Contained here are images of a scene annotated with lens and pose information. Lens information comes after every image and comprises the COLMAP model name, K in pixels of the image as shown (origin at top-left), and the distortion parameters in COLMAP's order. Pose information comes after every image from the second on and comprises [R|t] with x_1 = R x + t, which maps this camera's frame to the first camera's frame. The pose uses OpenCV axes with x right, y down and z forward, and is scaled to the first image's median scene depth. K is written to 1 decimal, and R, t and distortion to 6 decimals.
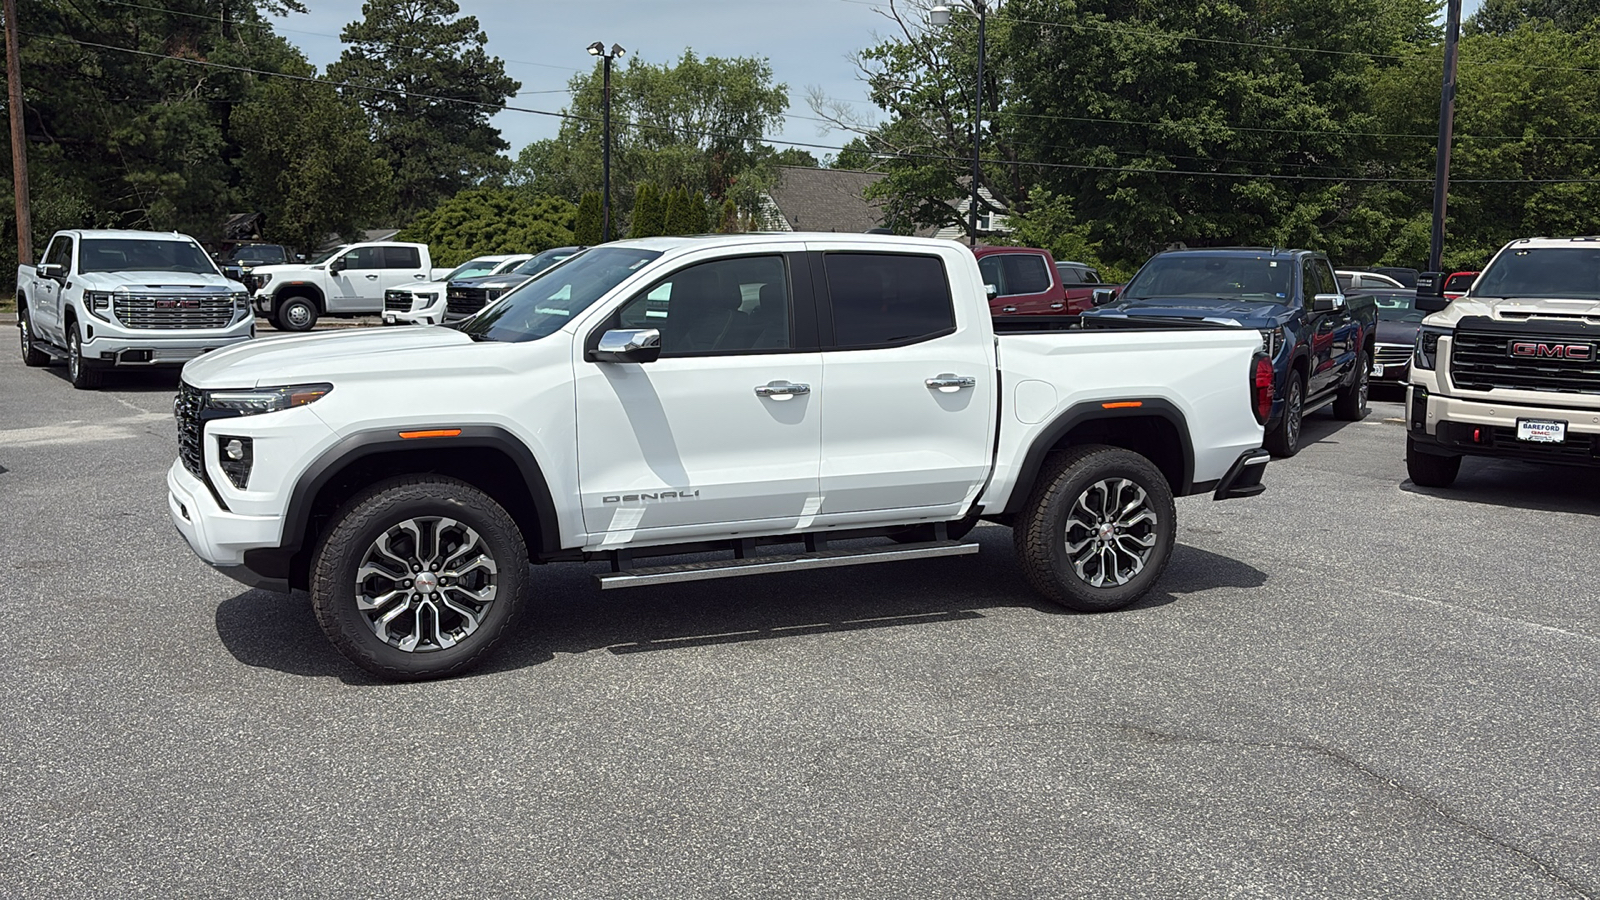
lens RADIAL K [[1484.3, 0, 800.0], [0, 1484.3, 450.0], [0, 0, 1]] dist [0.054149, -0.027951]
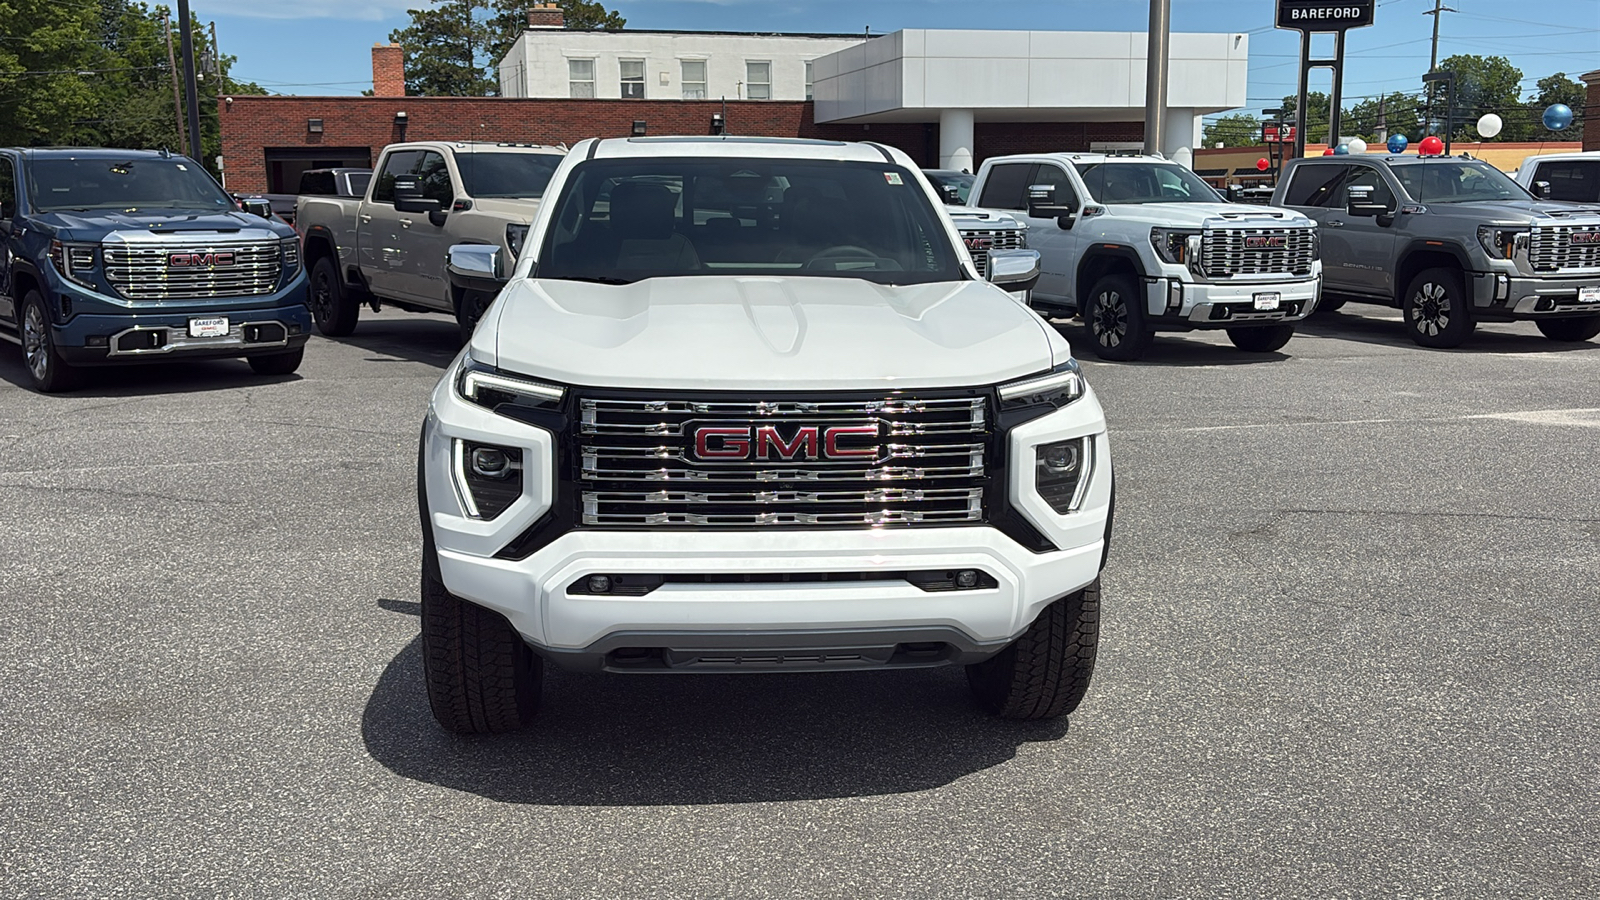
lens RADIAL K [[1537.4, 0, 800.0], [0, 1537.4, 450.0], [0, 0, 1]] dist [-0.032906, -0.018452]
pose [[0.343234, -0.174689, 0.922862, -0.581084], [0.111747, 0.983168, 0.144543, -0.065860], [-0.932579, 0.053515, 0.356978, 0.457688]]
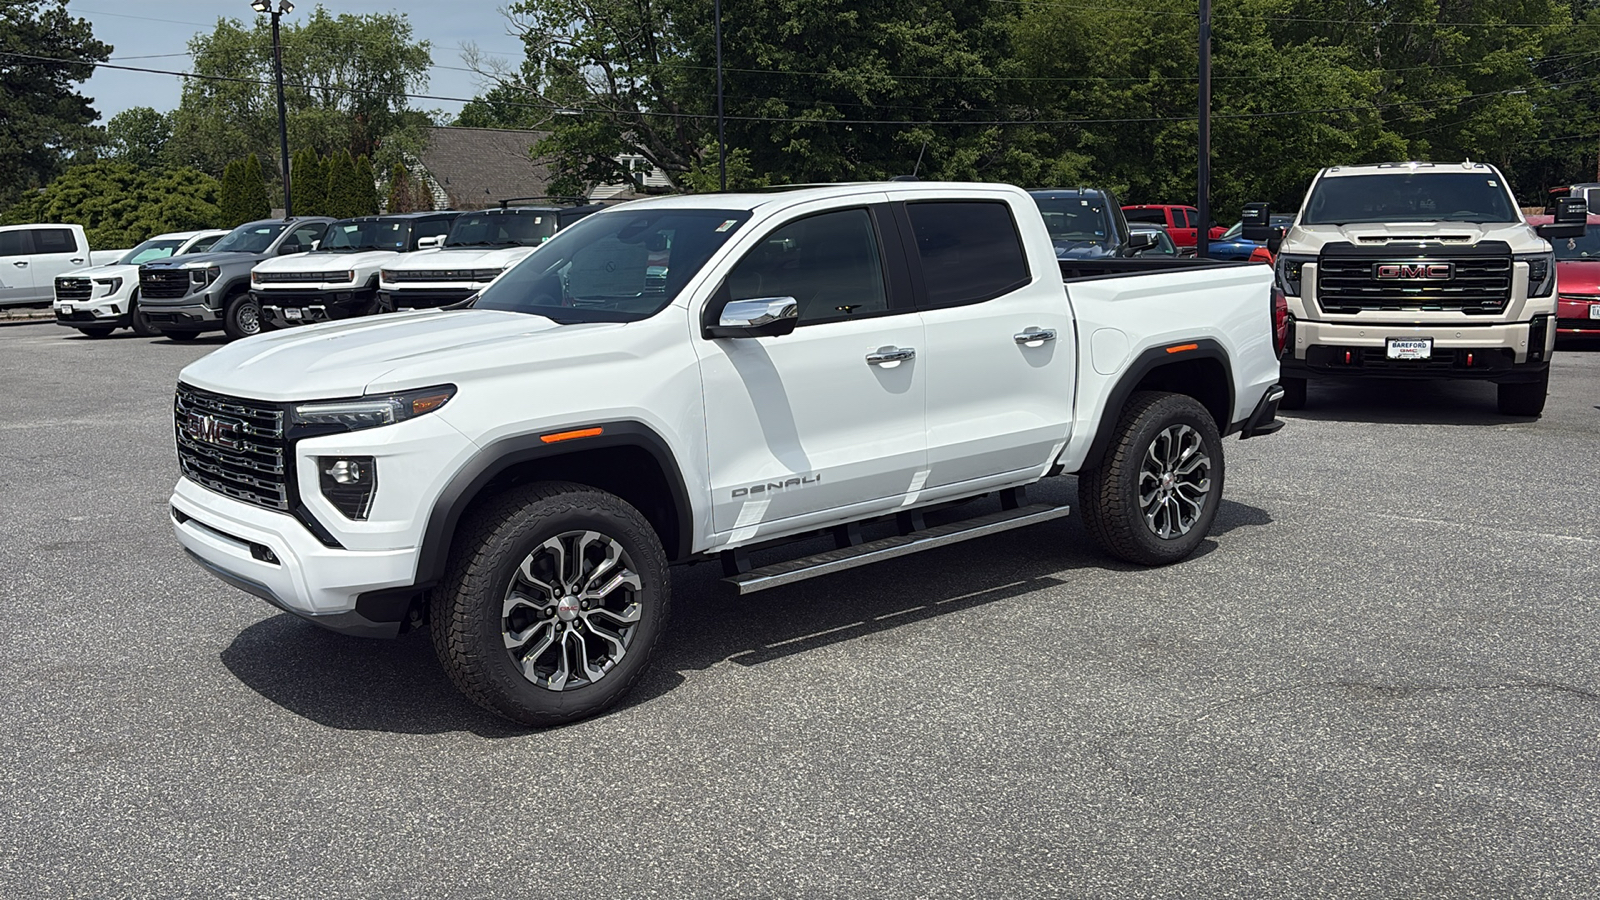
lens RADIAL K [[1478.3, 0, 757.7], [0, 1478.3, 450.6], [0, 0, 1]] dist [0.059723, -0.072102]
pose [[0.973007, -0.080432, 0.216308, -0.178485], [0.074243, 0.996568, 0.036602, -0.013579], [-0.218509, -0.019554, 0.975639, 0.081715]]
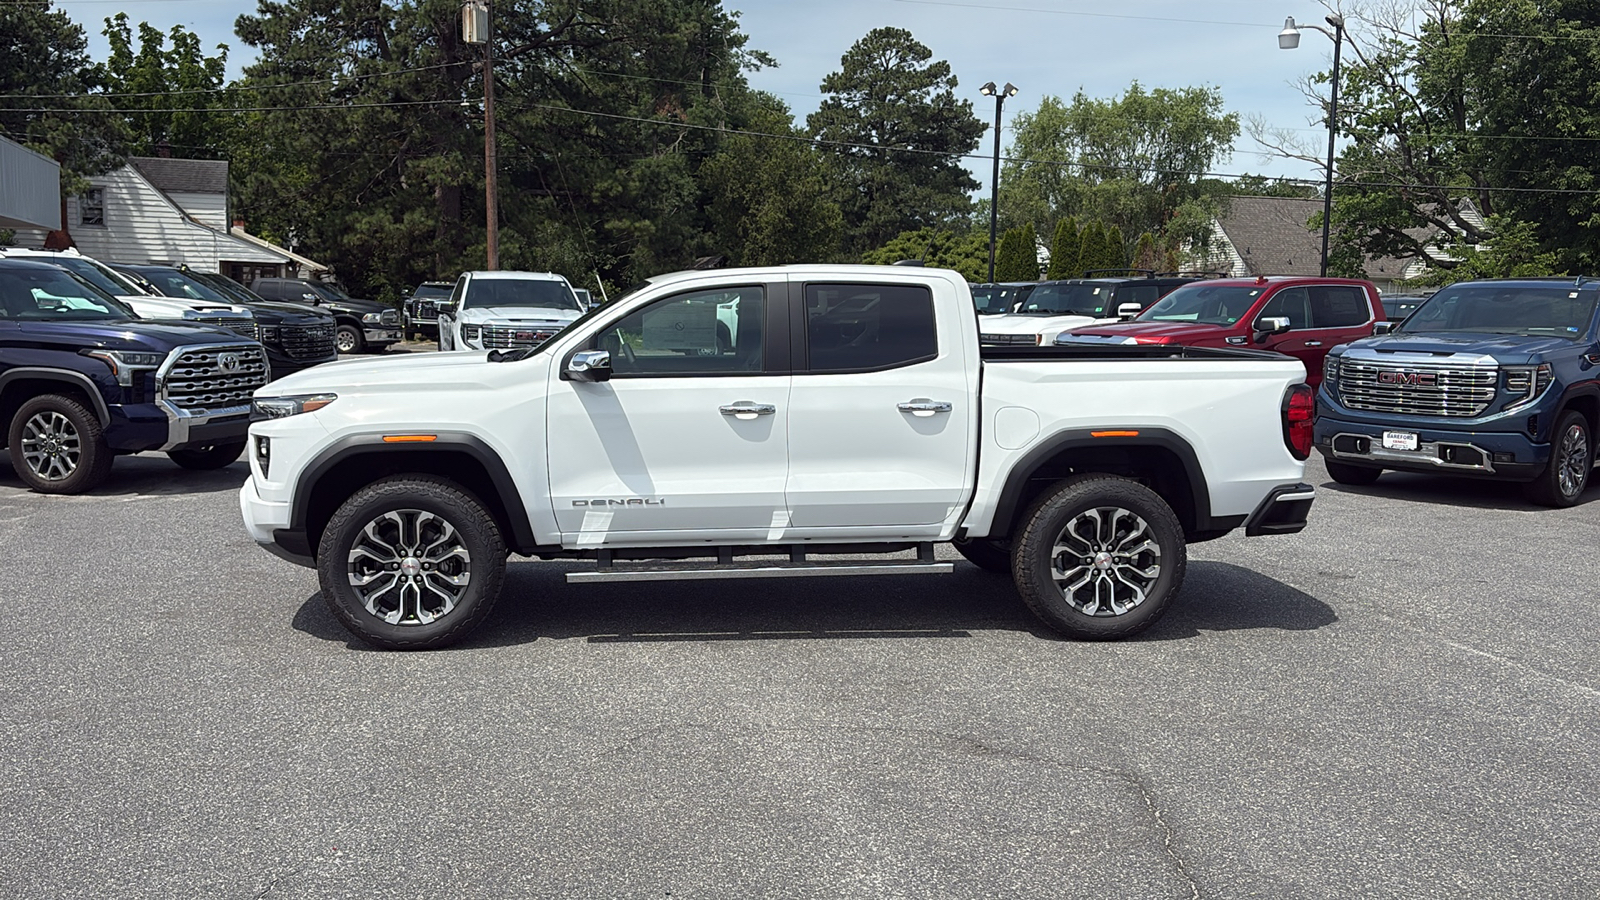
lens RADIAL K [[1490.0, 0, 814.0], [0, 1490.0, 470.9], [0, 0, 1]] dist [0.065797, -0.084080]
pose [[0.949951, 0.033149, -0.310636, 0.228136], [-0.036755, 0.999308, -0.005761, 0.005261], [0.310230, 0.016890, 0.950512, -0.009983]]
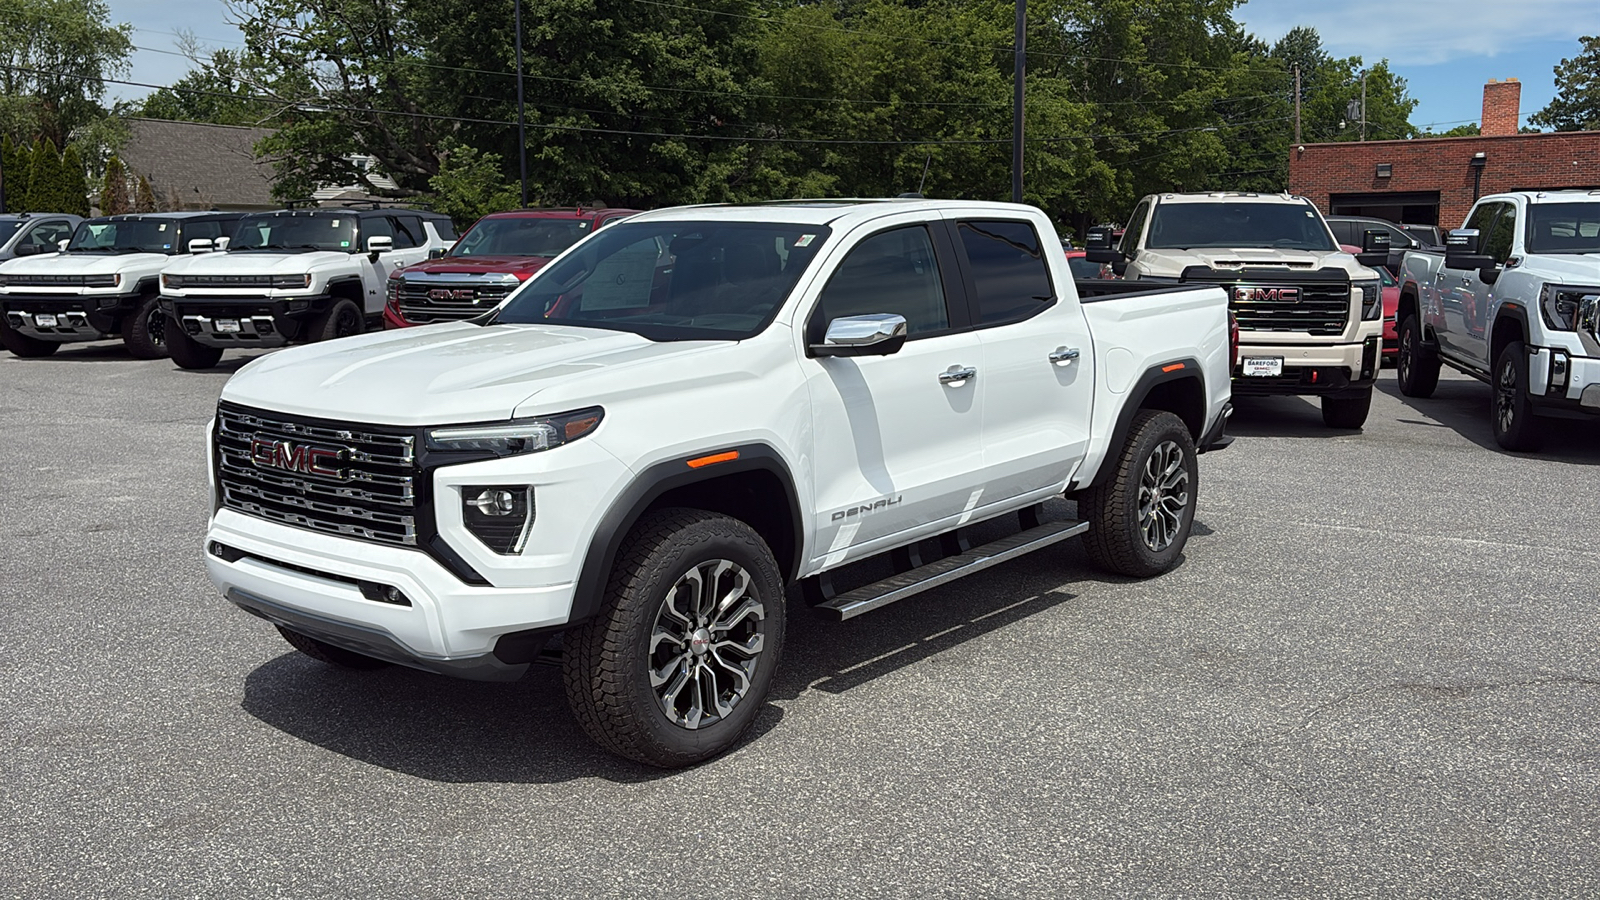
lens RADIAL K [[1479.0, 0, 791.5], [0, 1479.0, 471.4], [0, 0, 1]] dist [0.045033, -0.007540]
pose [[0.902815, -0.092805, 0.419895, -0.297464], [0.075100, 0.995456, 0.058541, -0.026055], [-0.423420, -0.021318, 0.905683, 0.138645]]
